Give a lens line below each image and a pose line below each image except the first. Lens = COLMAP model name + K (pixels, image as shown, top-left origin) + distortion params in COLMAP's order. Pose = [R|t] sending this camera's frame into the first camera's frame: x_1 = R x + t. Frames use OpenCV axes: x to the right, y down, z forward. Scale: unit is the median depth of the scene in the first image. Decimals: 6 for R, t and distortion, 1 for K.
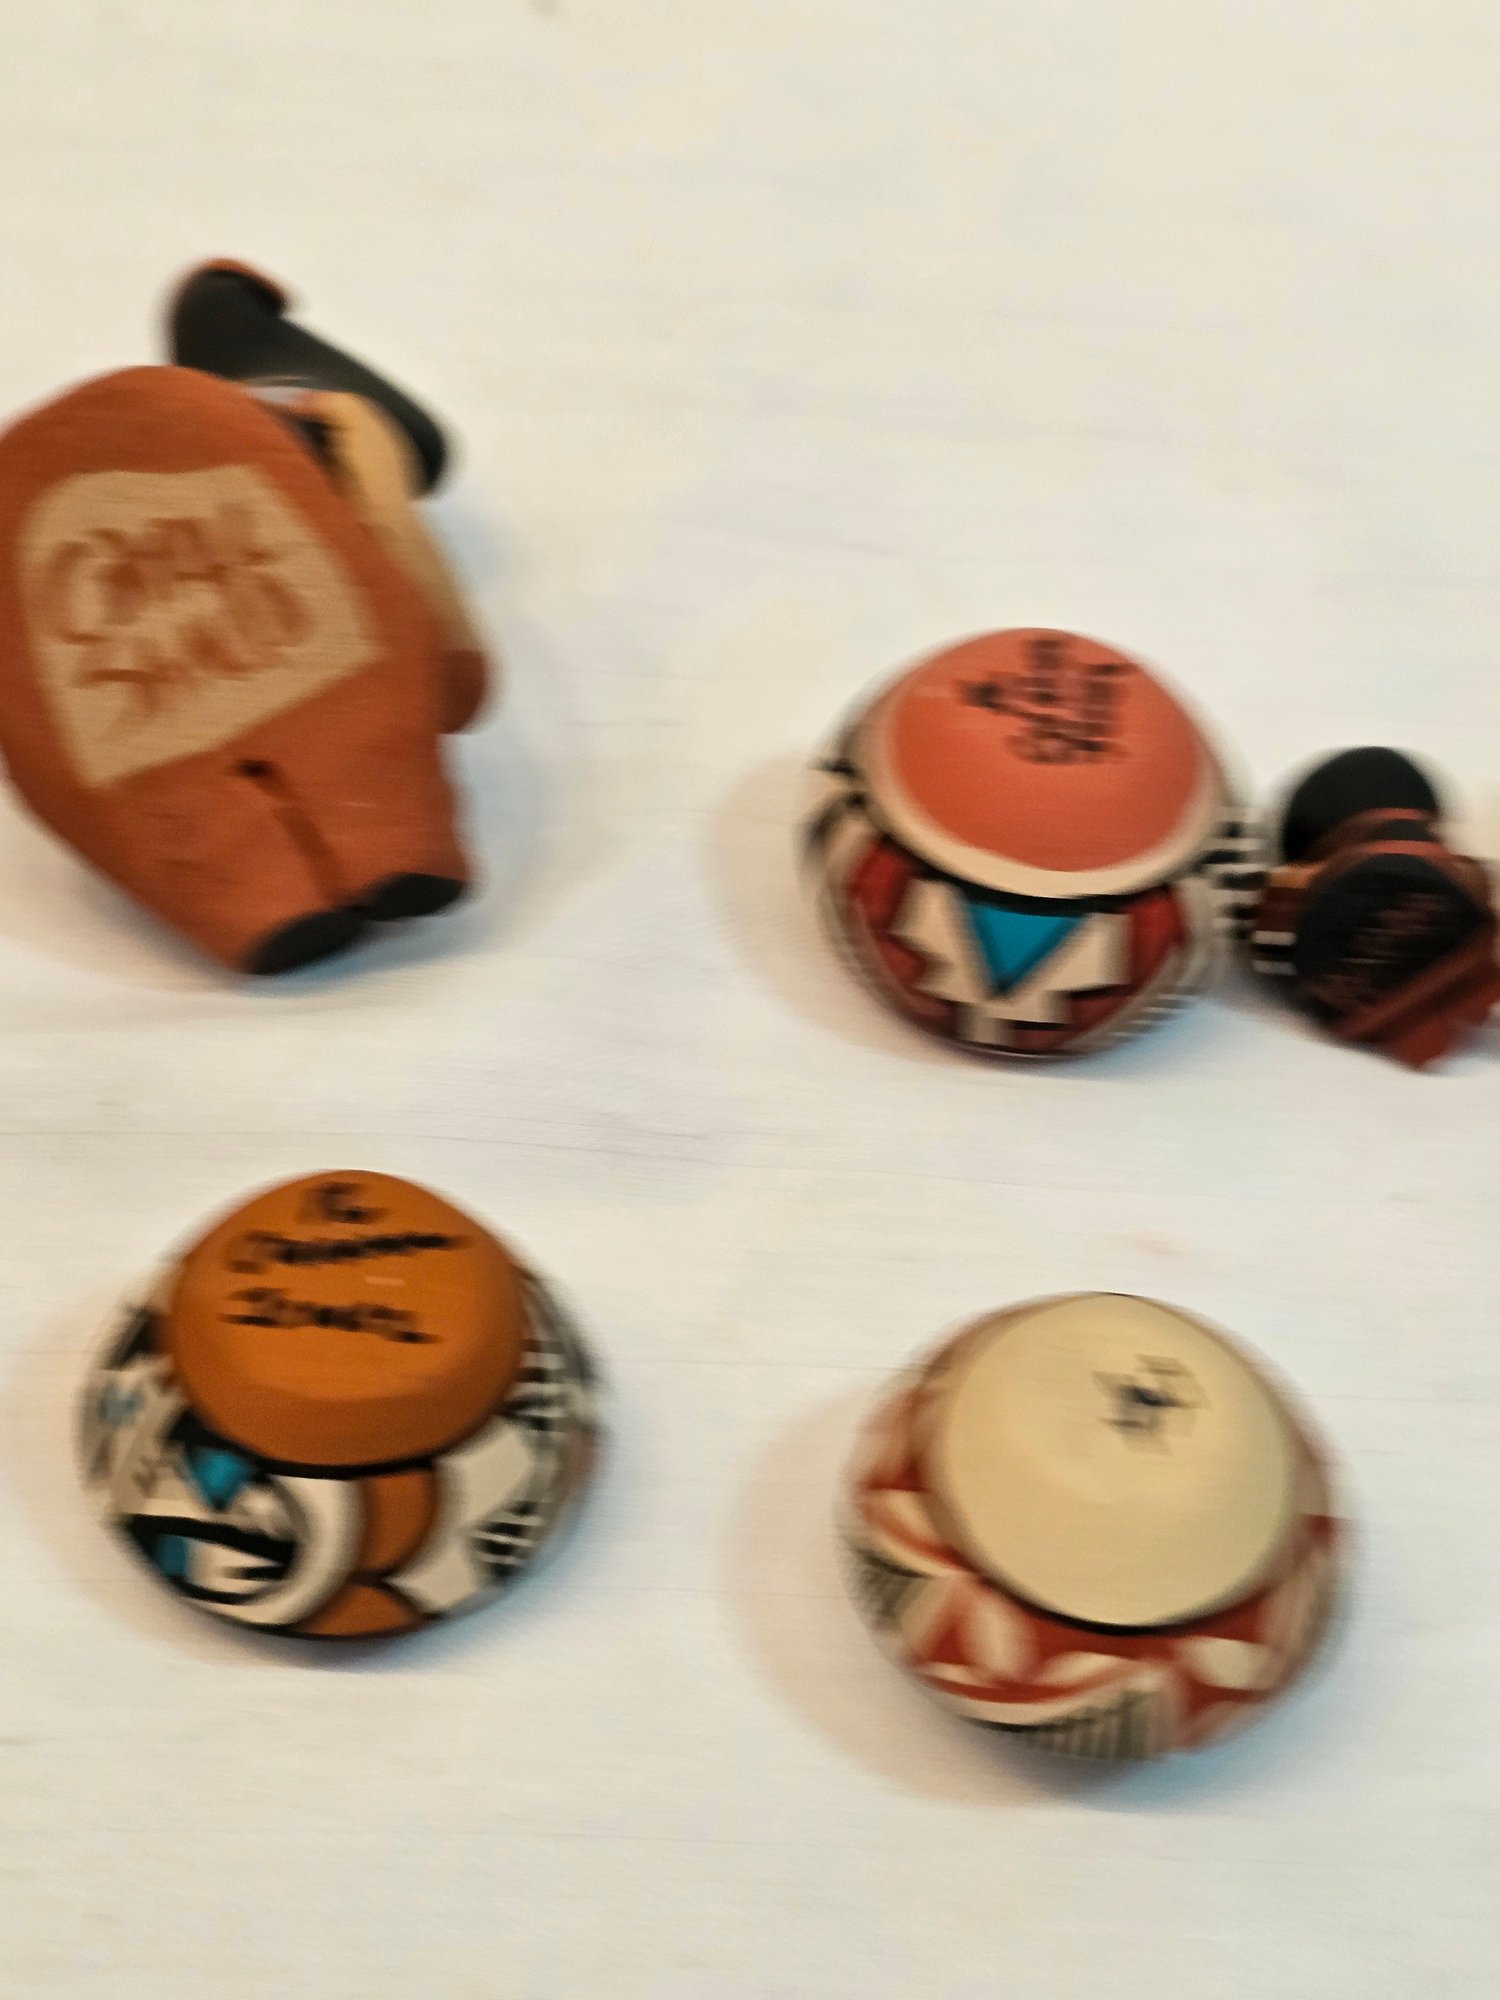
lens RADIAL K [[1335.2, 0, 748.6], [0, 1335.2, 999.2], [0, 0, 1]] dist [0.000971, -0.007720]
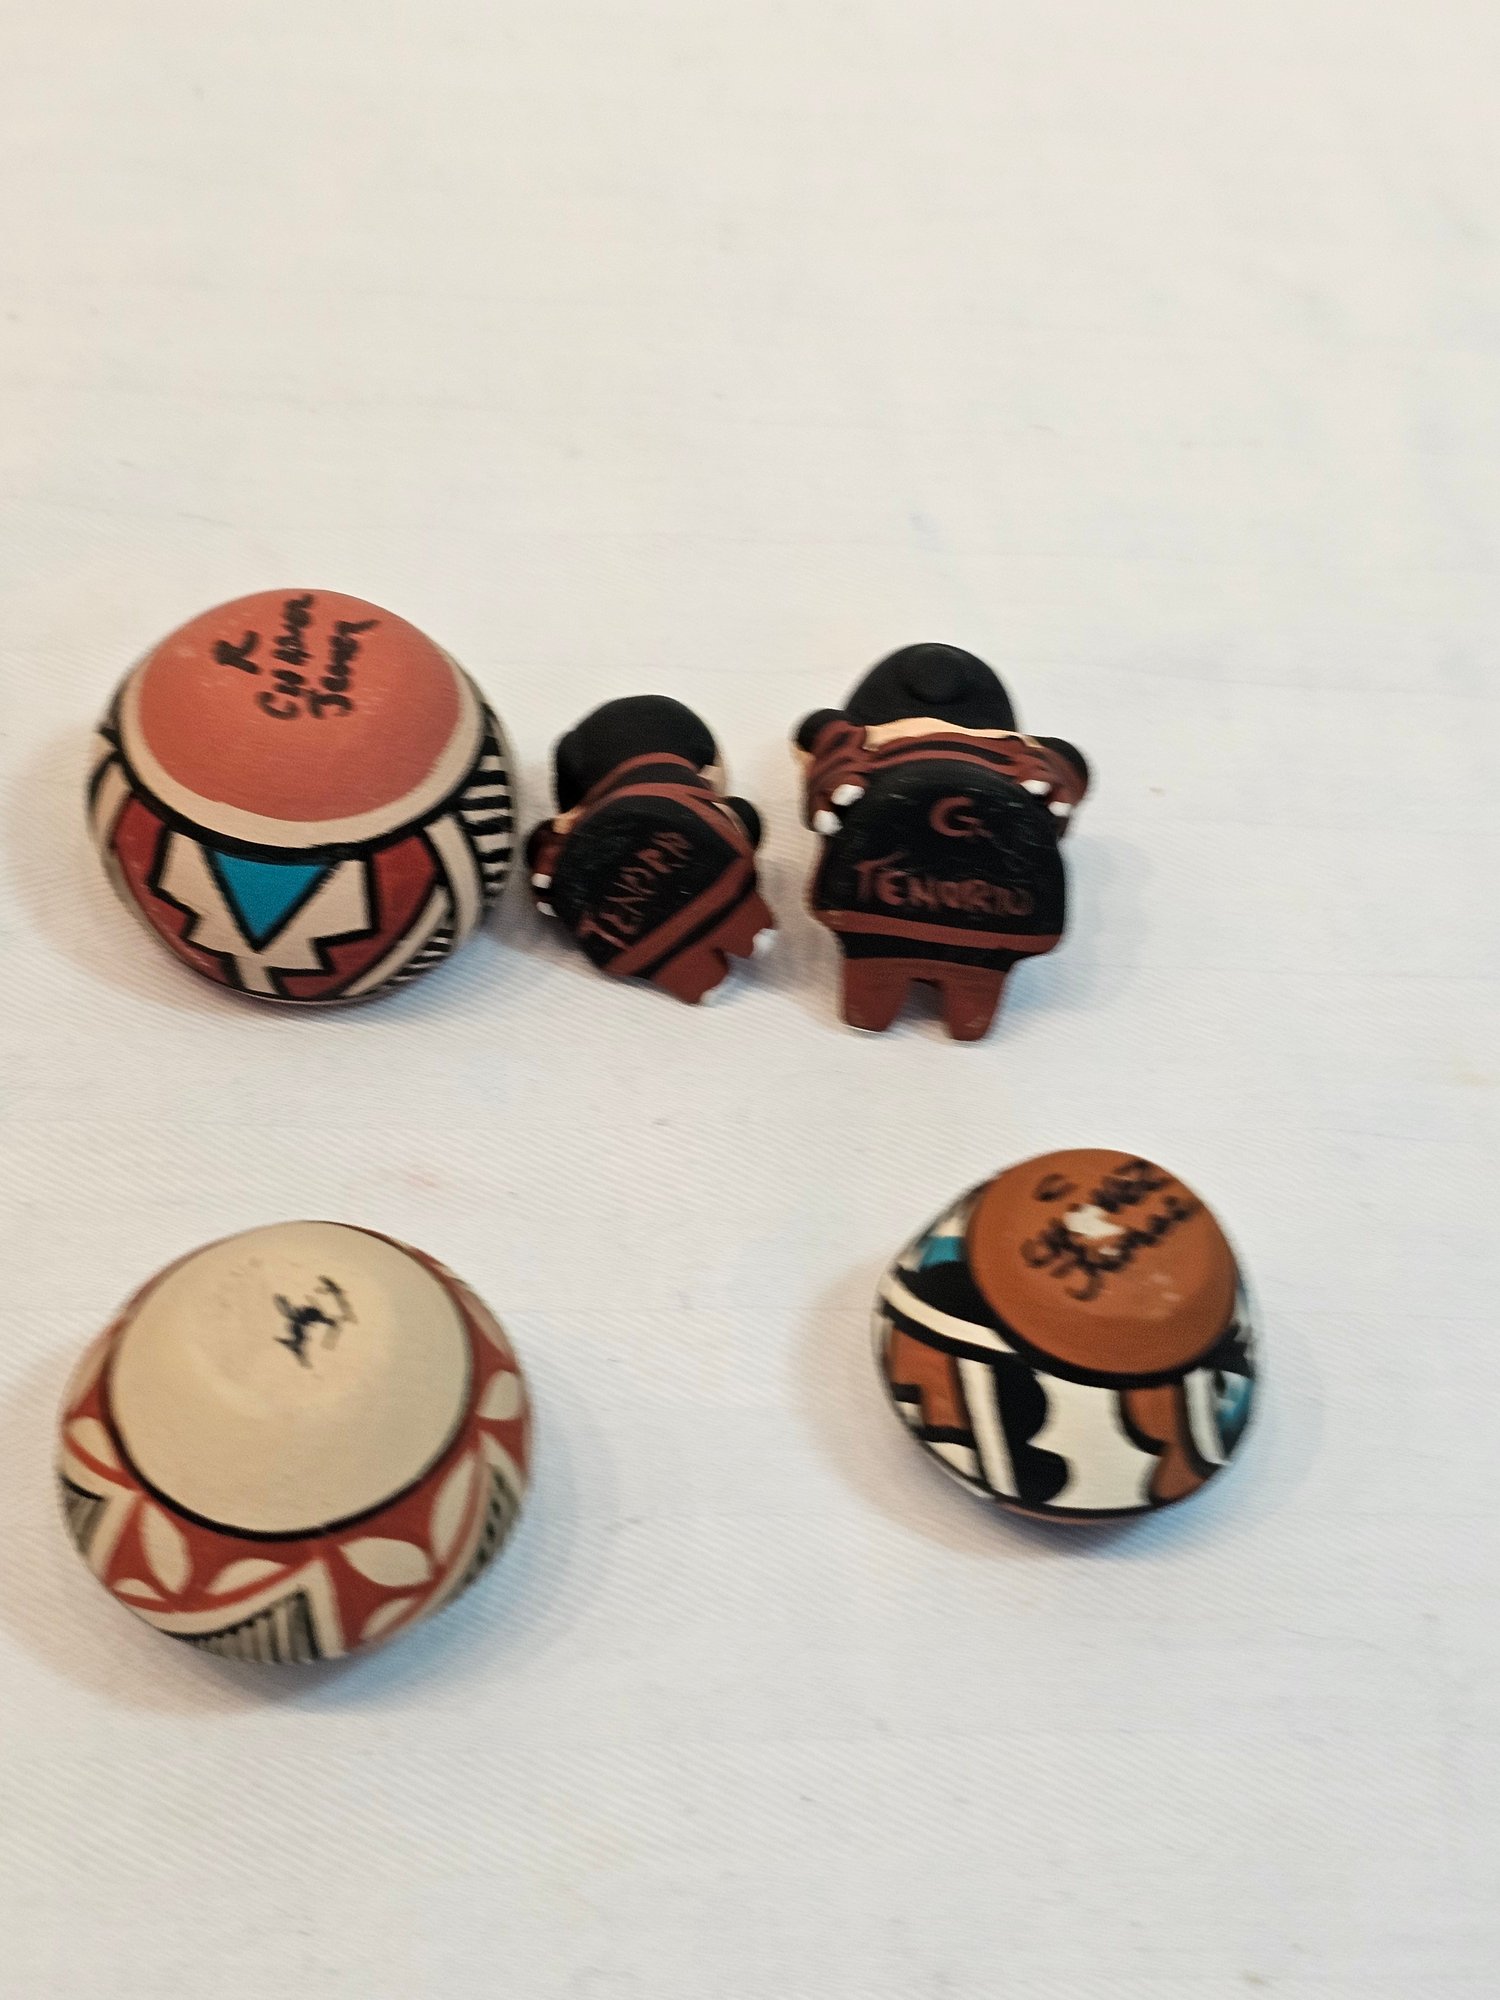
lens RADIAL K [[1335.2, 0, 748.8], [0, 1335.2, 1015.0], [0, 0, 1]] dist [0.000971, -0.007720]
pose [[0.997686, -0.038452, 0.056068, 0.512361], [0.037977, 0.999233, 0.009516, 0.057205], [-0.056391, -0.007365, 0.998382, -0.055591]]
